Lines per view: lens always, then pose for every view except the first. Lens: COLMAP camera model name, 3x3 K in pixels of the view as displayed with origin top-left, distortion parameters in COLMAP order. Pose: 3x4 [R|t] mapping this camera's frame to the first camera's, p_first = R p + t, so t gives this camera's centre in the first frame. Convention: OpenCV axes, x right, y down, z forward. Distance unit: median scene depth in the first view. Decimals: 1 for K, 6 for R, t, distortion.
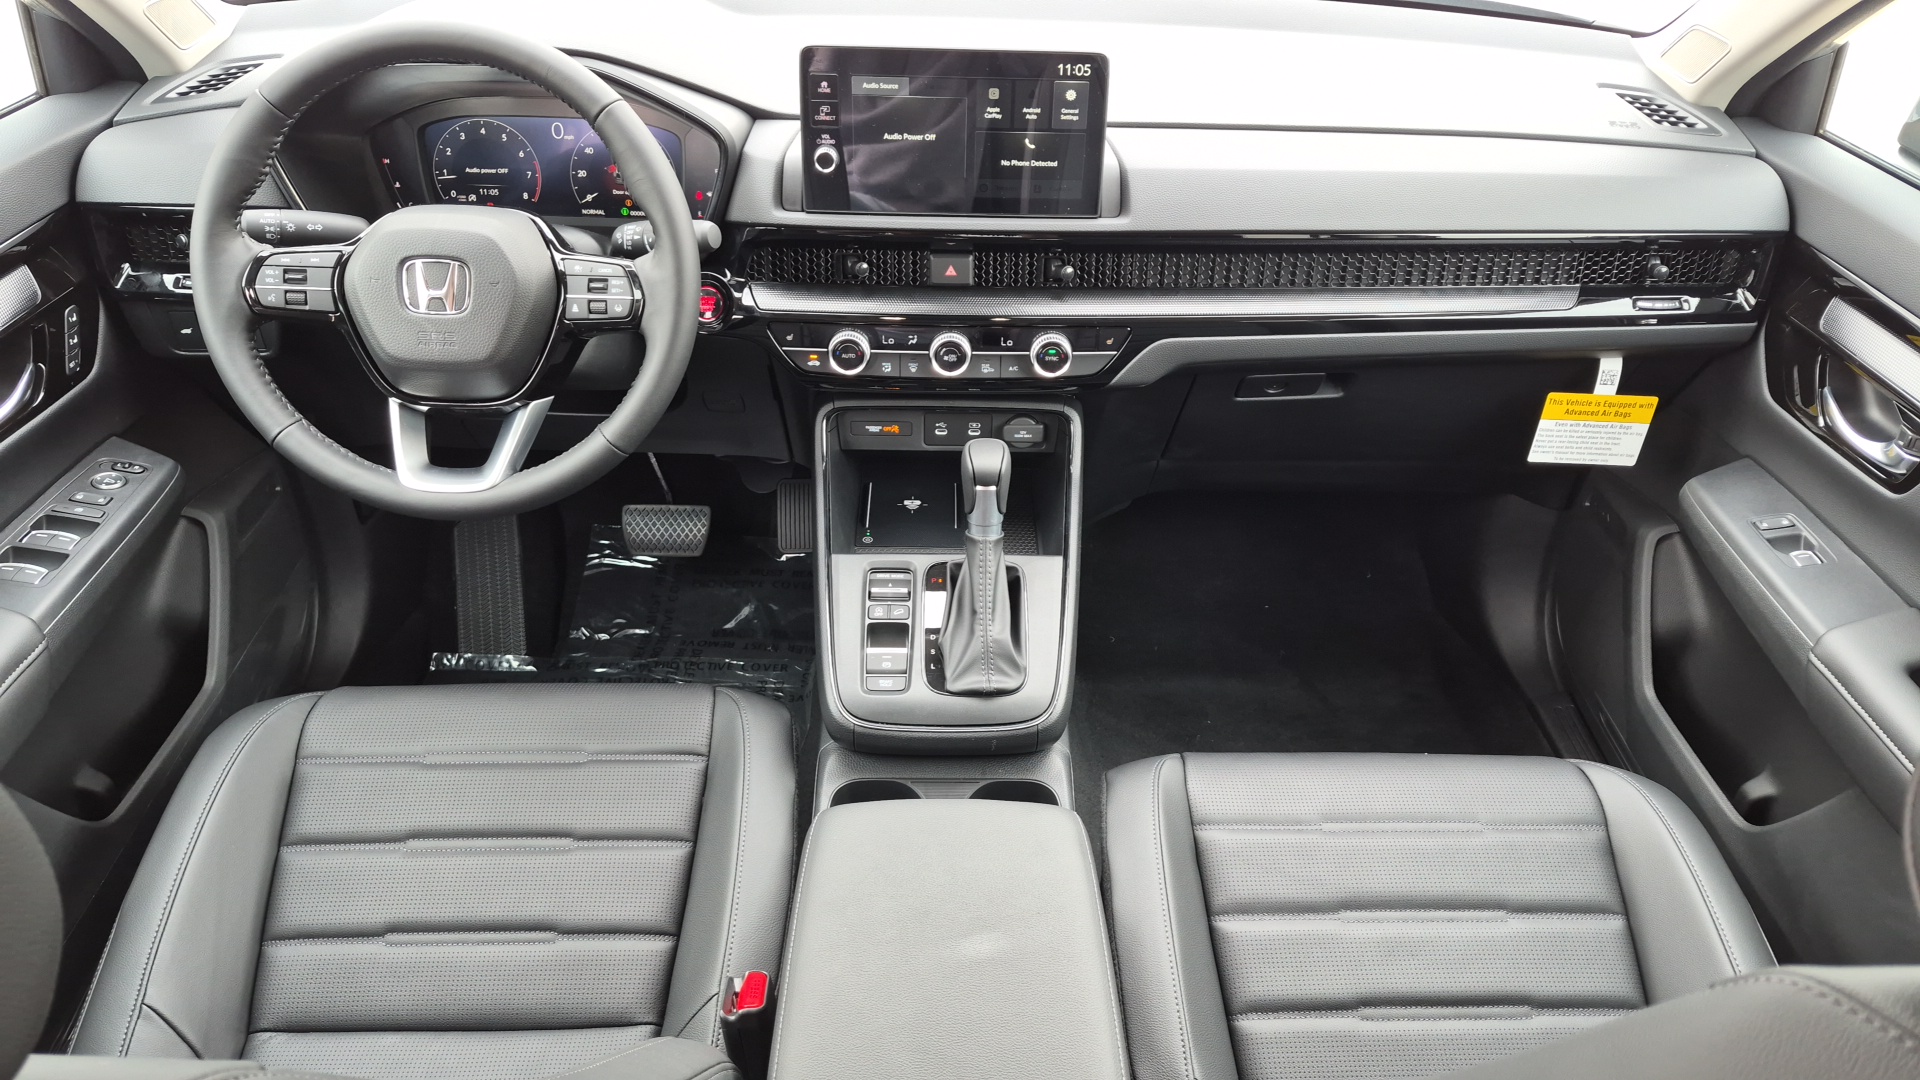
lens RADIAL K [[1336.1, 0, 960.0], [0, 1336.1, 540.0], [0, 0, 1]] dist [0.123542, -0.197166]
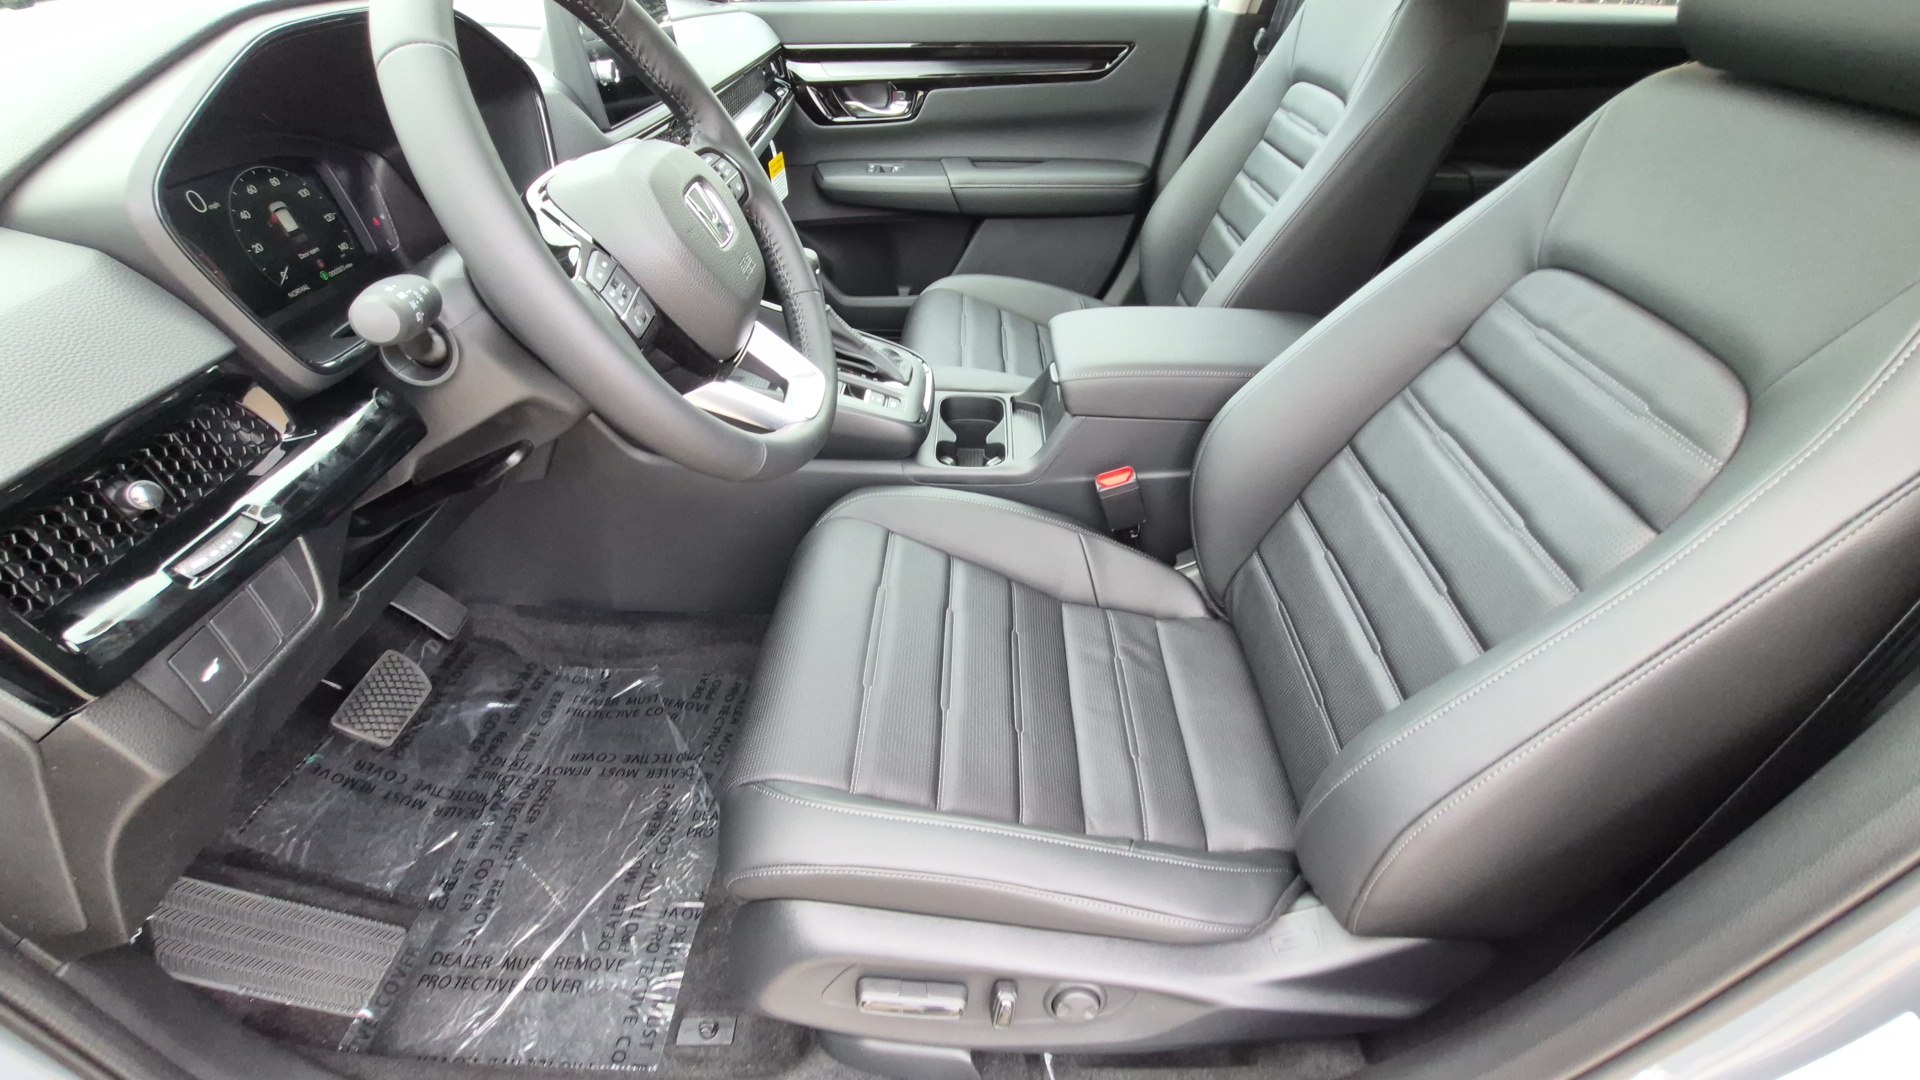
lens RADIAL K [[812.3, 0, 960.0], [0, 812.3, 540.0], [0, 0, 1]] dist [-0.024297, 0.000211]
pose [[0.030713, -0.616783, 0.786534, -0.785759], [0.555316, 0.664813, 0.499647, -0.184915], [-0.831072, 0.421429, 0.362928, 0.649260]]
